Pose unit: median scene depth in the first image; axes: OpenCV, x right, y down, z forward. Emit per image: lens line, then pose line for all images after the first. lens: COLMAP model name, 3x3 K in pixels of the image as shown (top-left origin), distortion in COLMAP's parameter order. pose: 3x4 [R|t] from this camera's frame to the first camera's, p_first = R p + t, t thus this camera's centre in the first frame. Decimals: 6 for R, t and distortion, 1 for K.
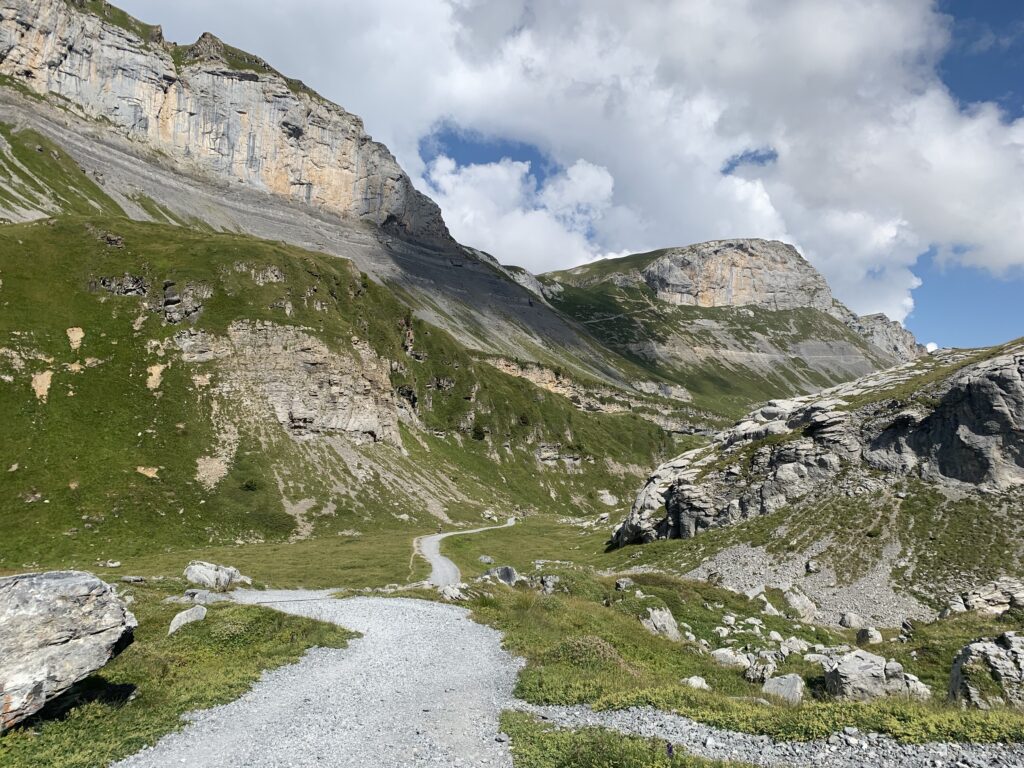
lens RADIAL K [[773.3, 0, 513.4], [0, 773.3, 384.0], [0, 0, 1]] dist [0.006645, -0.012503]
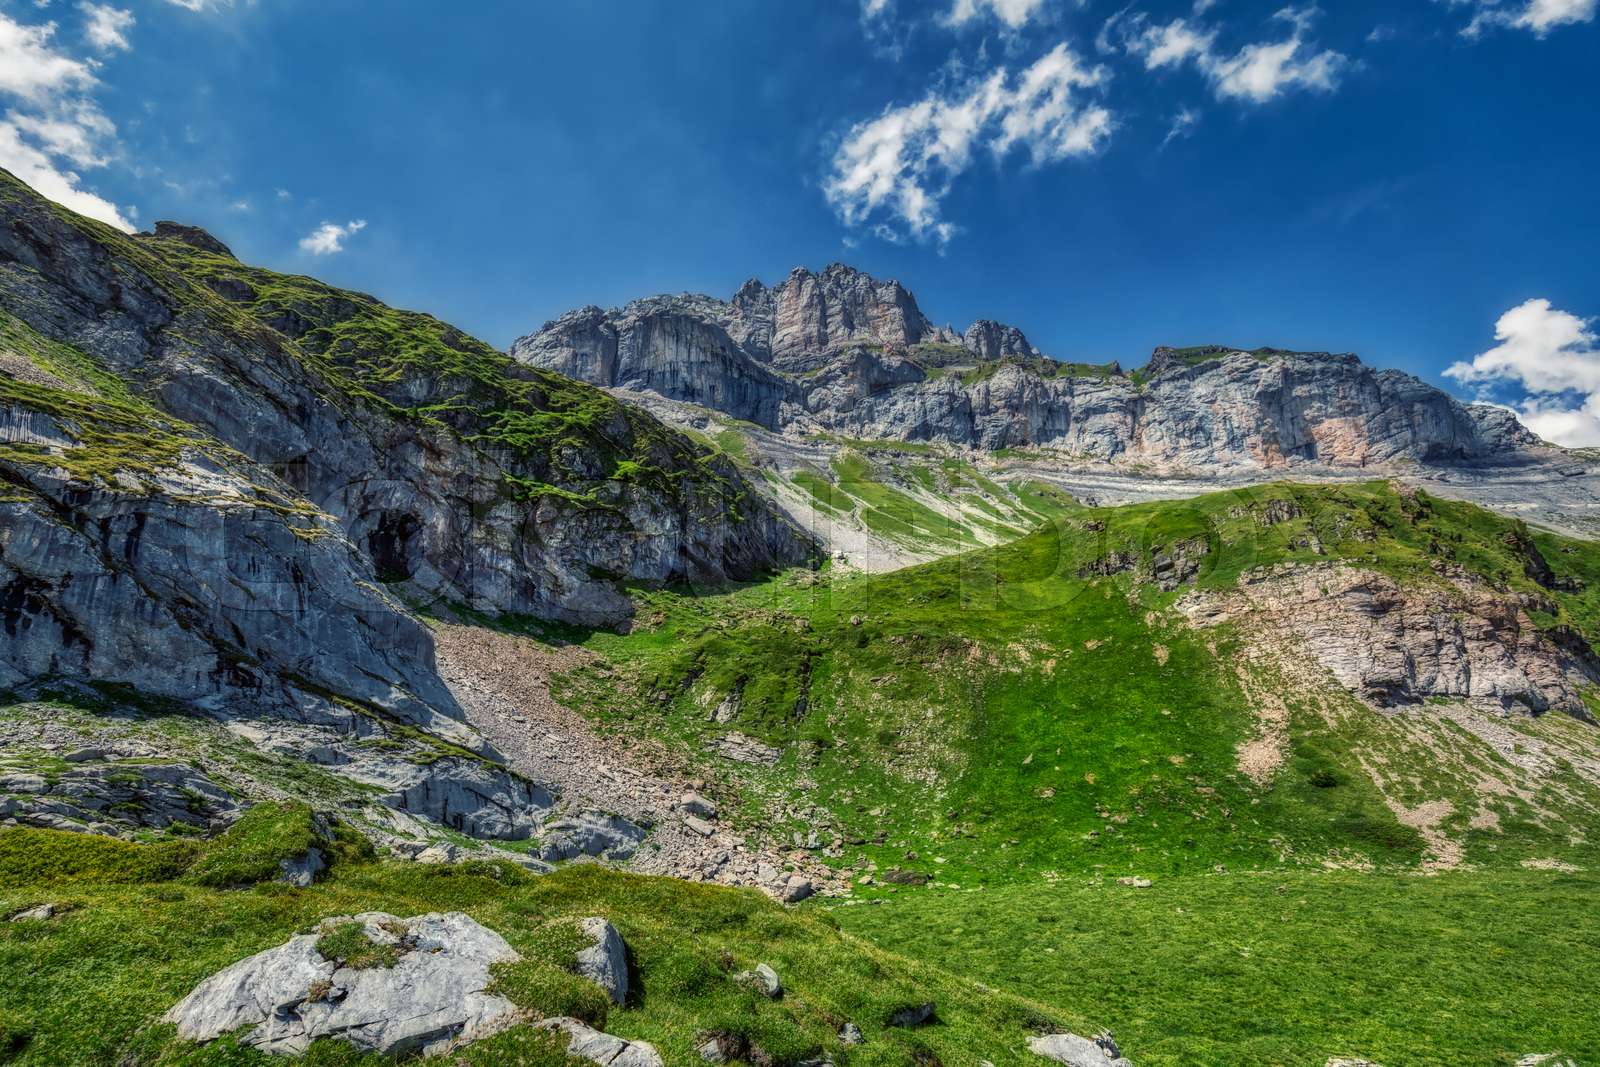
lens RADIAL K [[713.6, 0, 799.8], [0, 713.6, 531.0], [0, 0, 1]] dist [0.005733, 0.000300]
pose [[0.594522, -0.273160, -0.756259, -0.063689], [0.097576, 0.958086, -0.269352, 0.040235], [0.798137, 0.086343, 0.596257, 0.193992]]
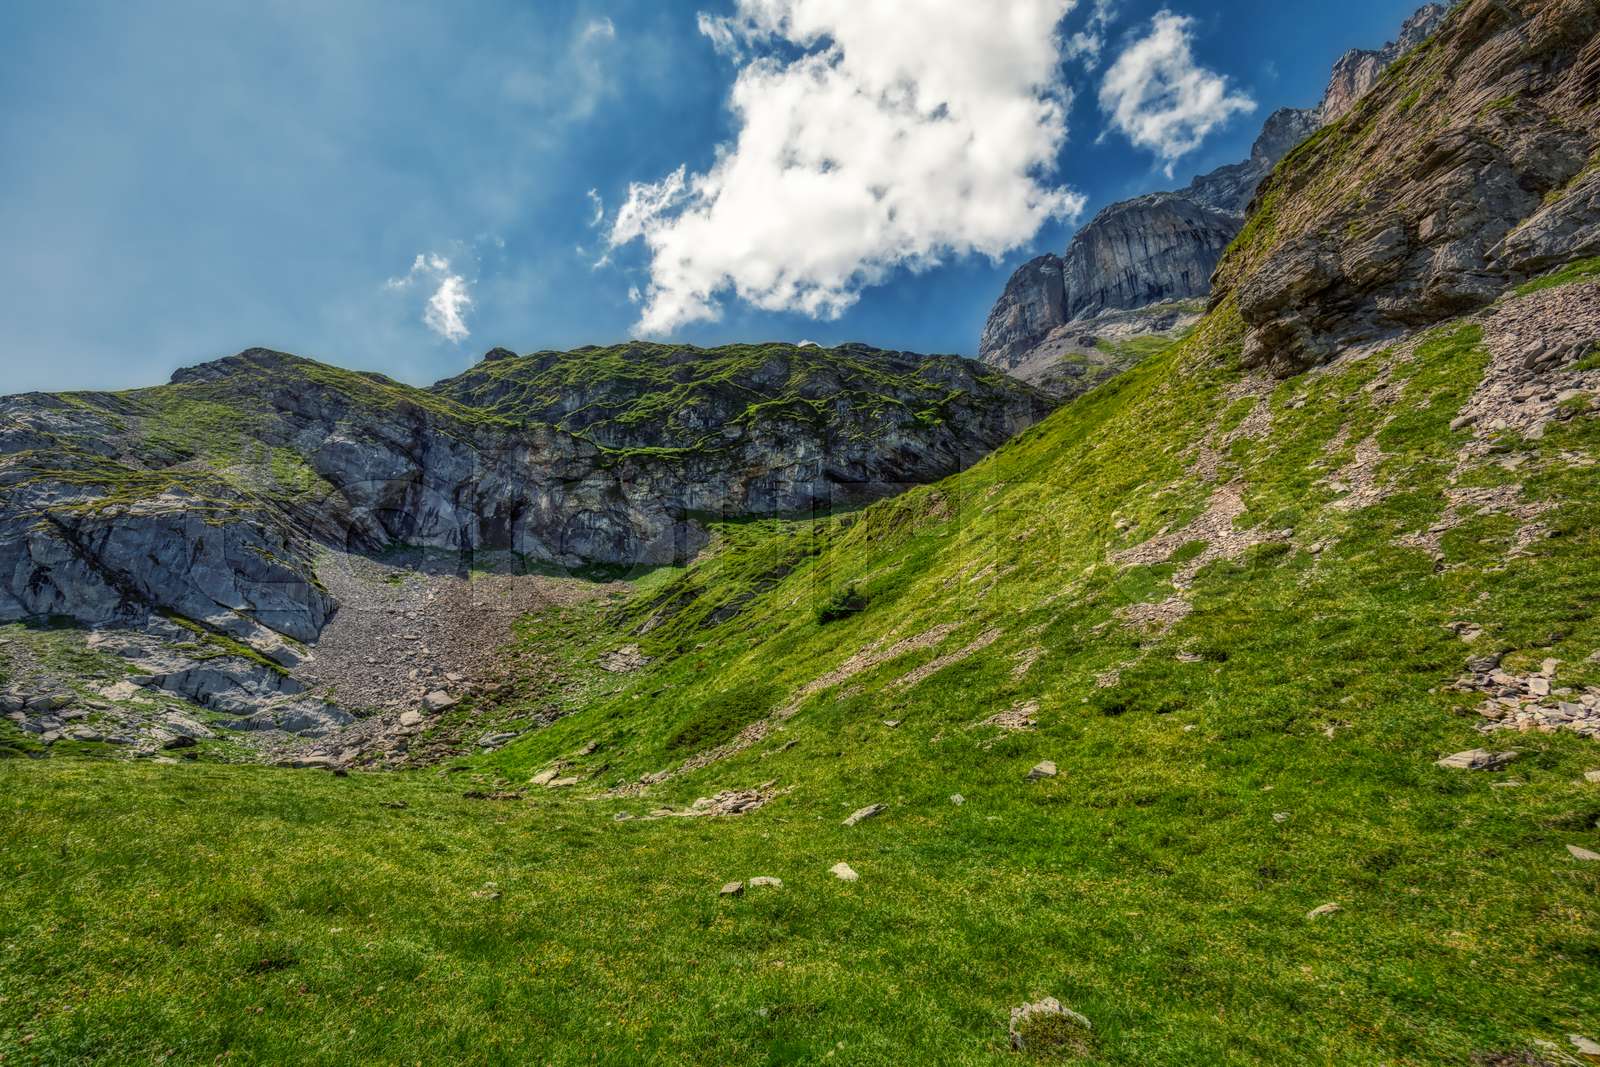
lens RADIAL K [[713.6, 0, 799.6], [0, 713.6, 529.5], [0, 0, 1]] dist [0.005733, 0.000300]
pose [[-0.234506, -0.296200, -0.925890, -0.069619], [0.070528, 0.944756, -0.320098, 0.101242], [0.969553, -0.140366, -0.200660, 0.550044]]
